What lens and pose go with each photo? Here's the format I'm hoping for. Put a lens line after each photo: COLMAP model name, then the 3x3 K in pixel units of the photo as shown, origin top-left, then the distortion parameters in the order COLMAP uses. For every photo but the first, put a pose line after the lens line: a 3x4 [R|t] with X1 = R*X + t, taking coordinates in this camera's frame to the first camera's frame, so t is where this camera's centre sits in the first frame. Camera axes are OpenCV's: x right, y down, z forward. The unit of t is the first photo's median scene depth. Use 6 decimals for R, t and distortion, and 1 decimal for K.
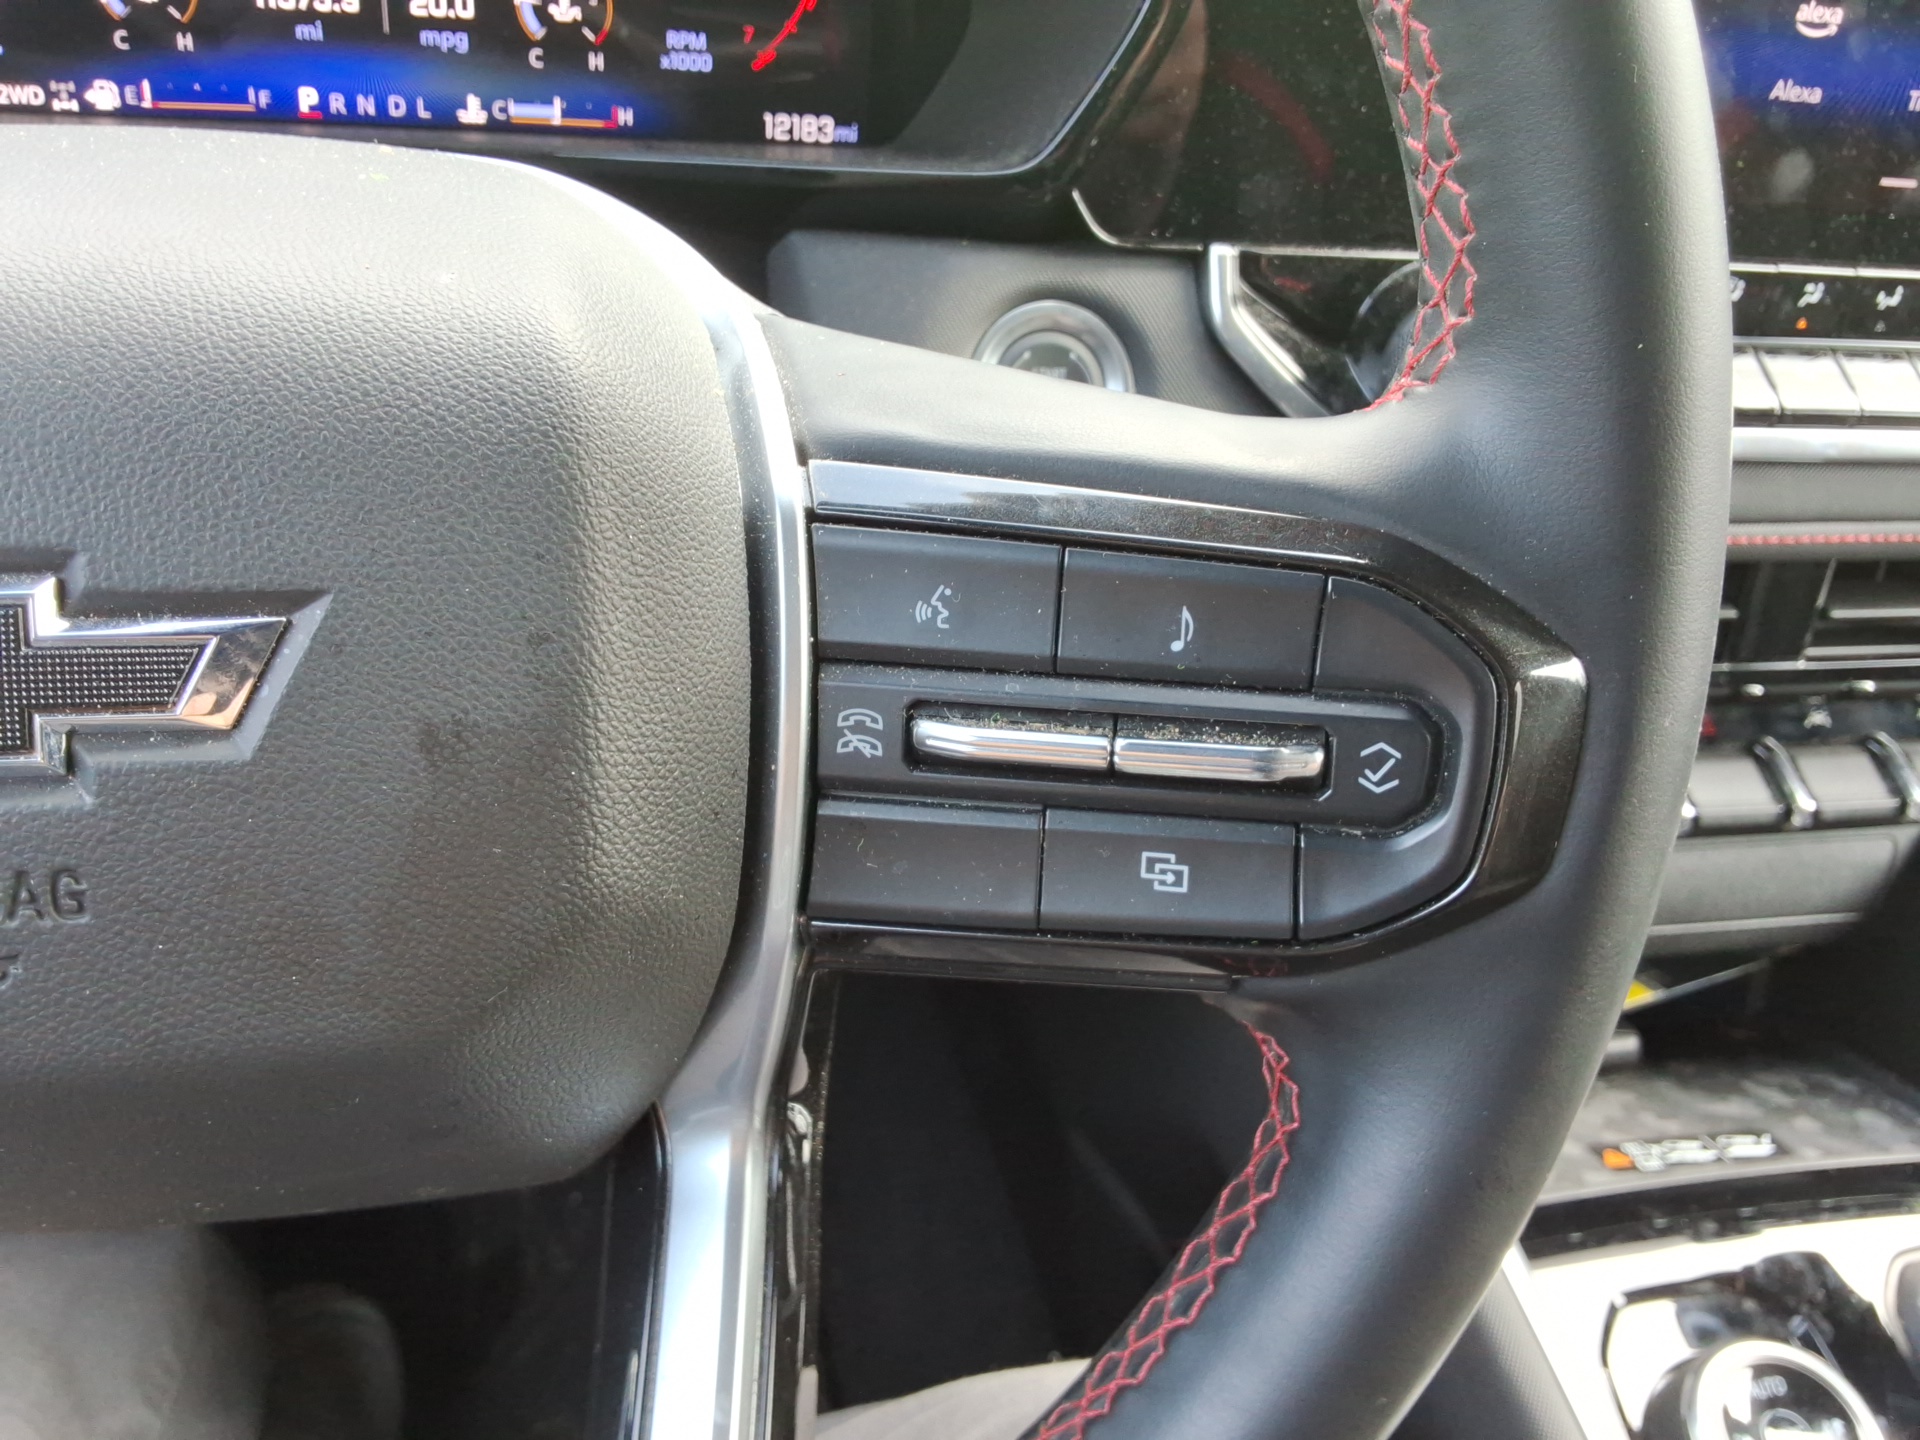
lens RADIAL K [[1542.0, 0, 968.4], [0, 1542.0, 702.8], [0, 0, 1]] dist [0.101312, -0.169490]
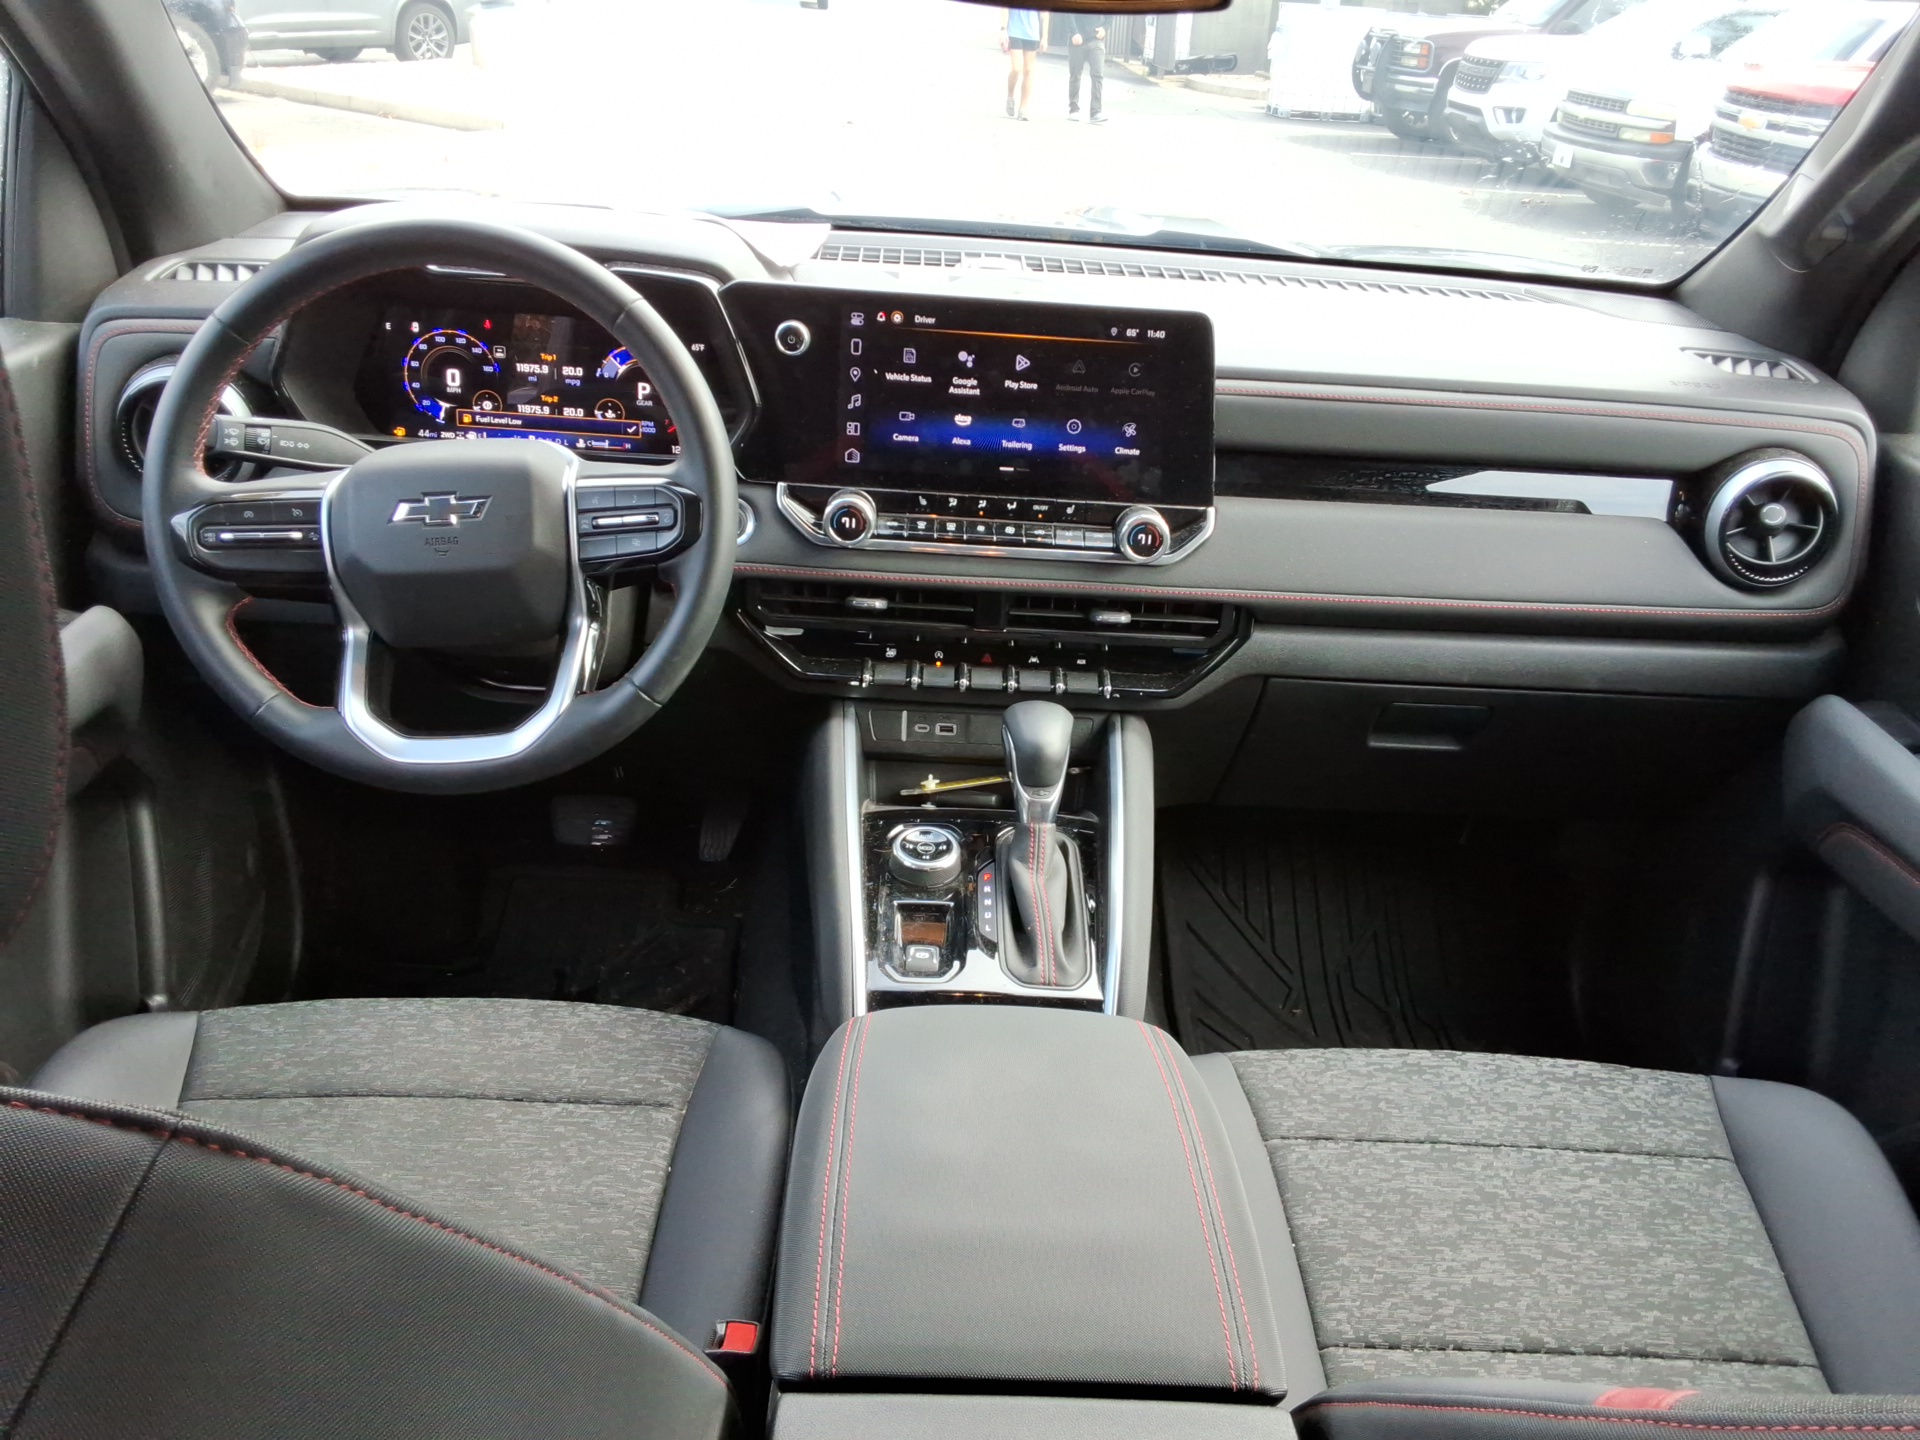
lens RADIAL K [[1535.1, 0, 987.8], [0, 1535.1, 708.6], [0, 0, 1]] dist [0.119988, -0.199707]
pose [[0.987486, 0.036050, -0.153529, 1.052685], [-0.066778, 0.977521, -0.199984, 0.761728], [0.142869, 0.207734, 0.967696, -1.913789]]
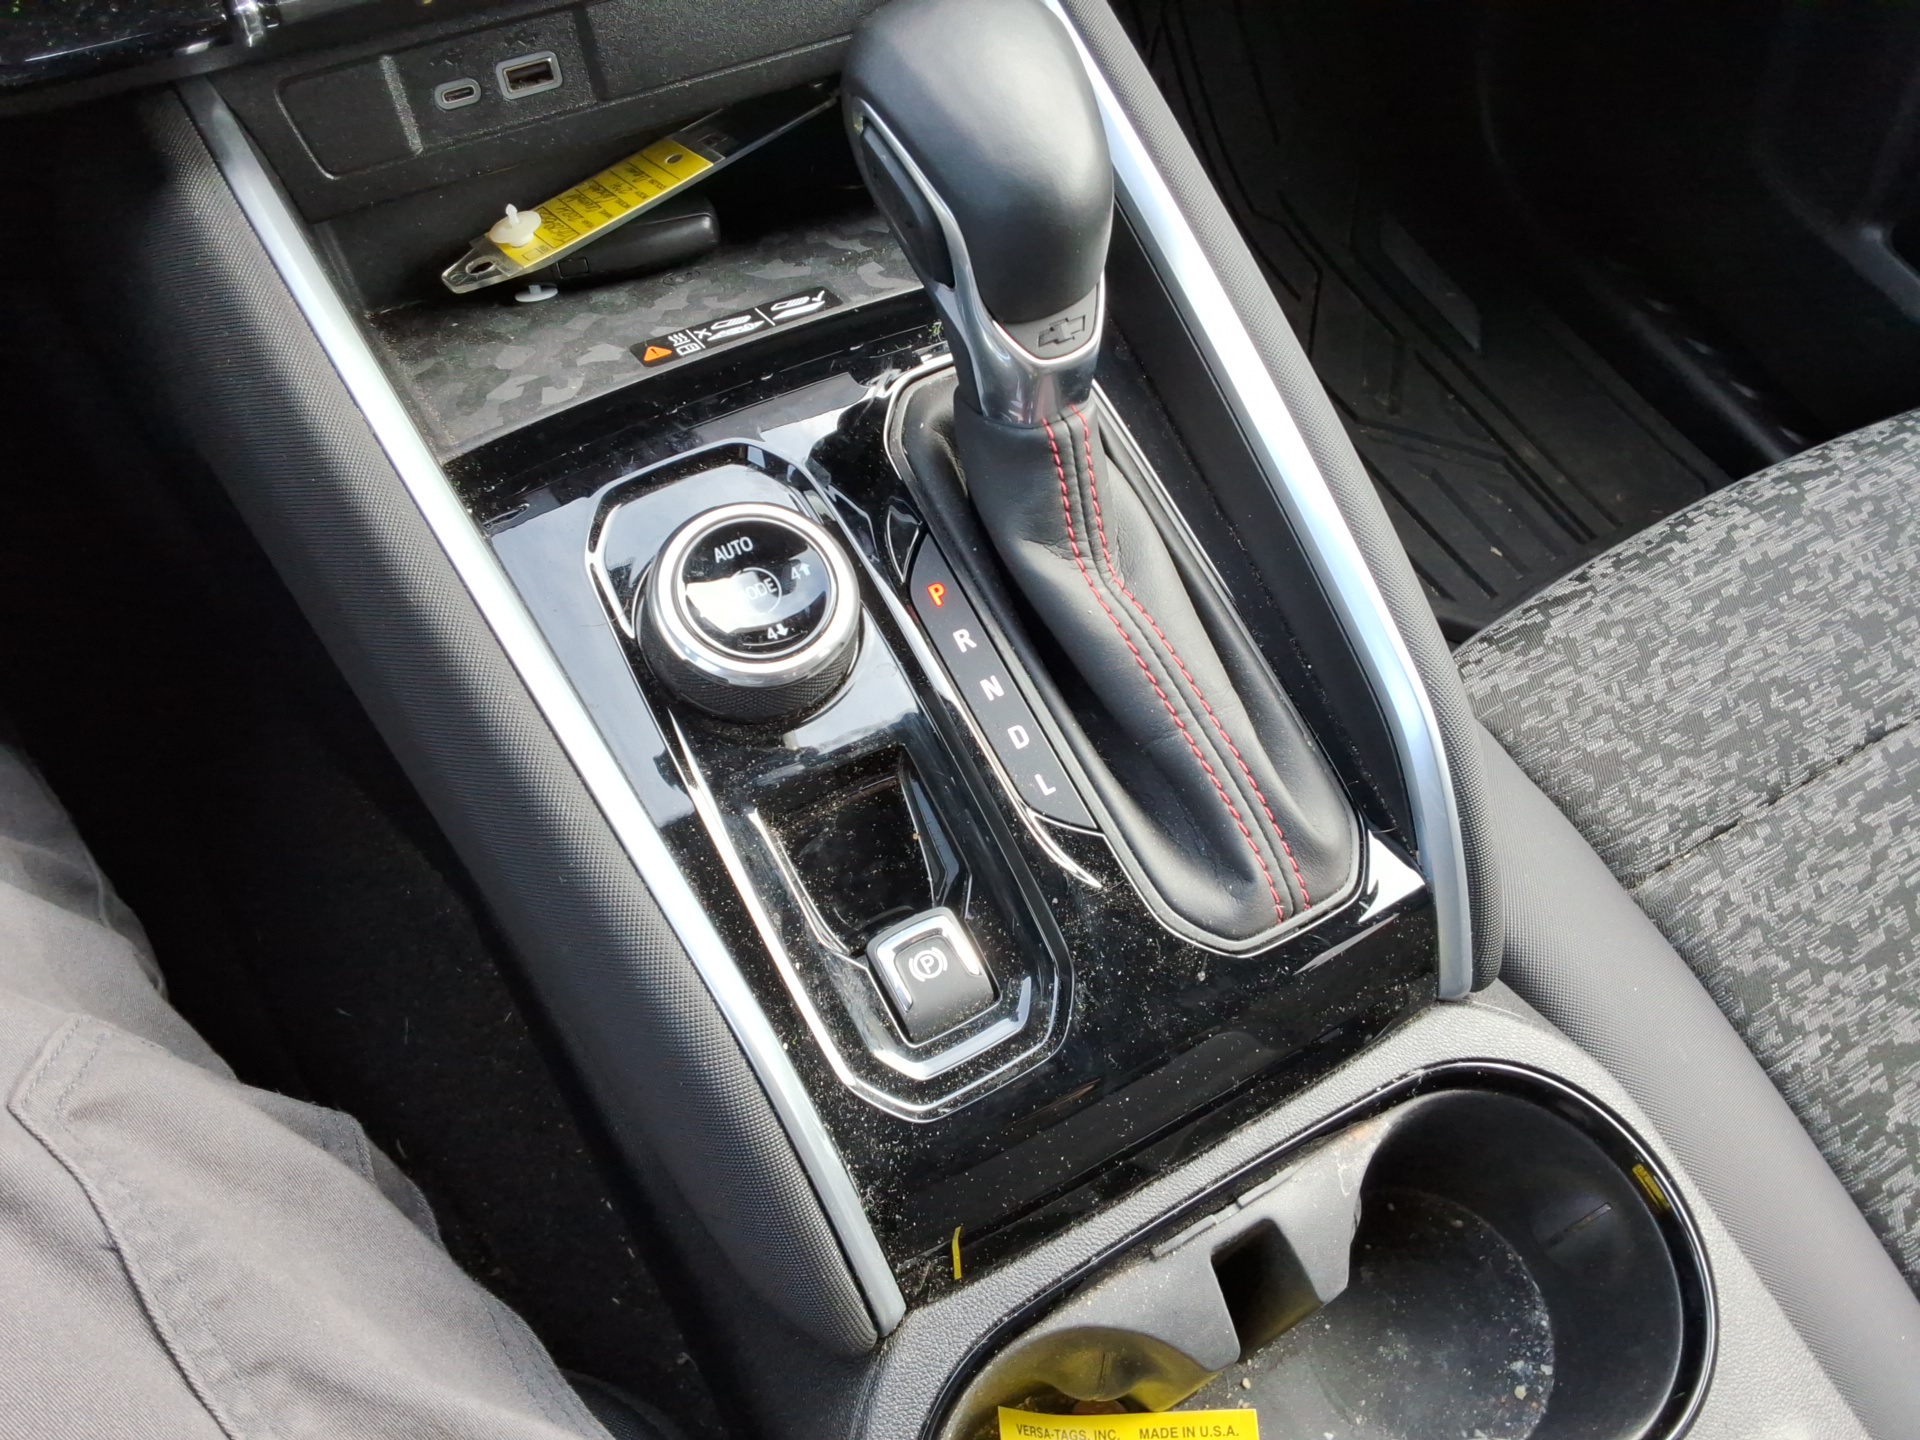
lens RADIAL K [[1540.1, 0, 965.6], [0, 1540.1, 718.3], [0, 0, 1]] dist [0.123385, -0.196252]
pose [[0.943636, -0.285967, 0.166654, 0.442090], [0.182394, 0.869439, 0.459139, 0.101319], [-0.276194, -0.402863, 0.872593, 0.042577]]
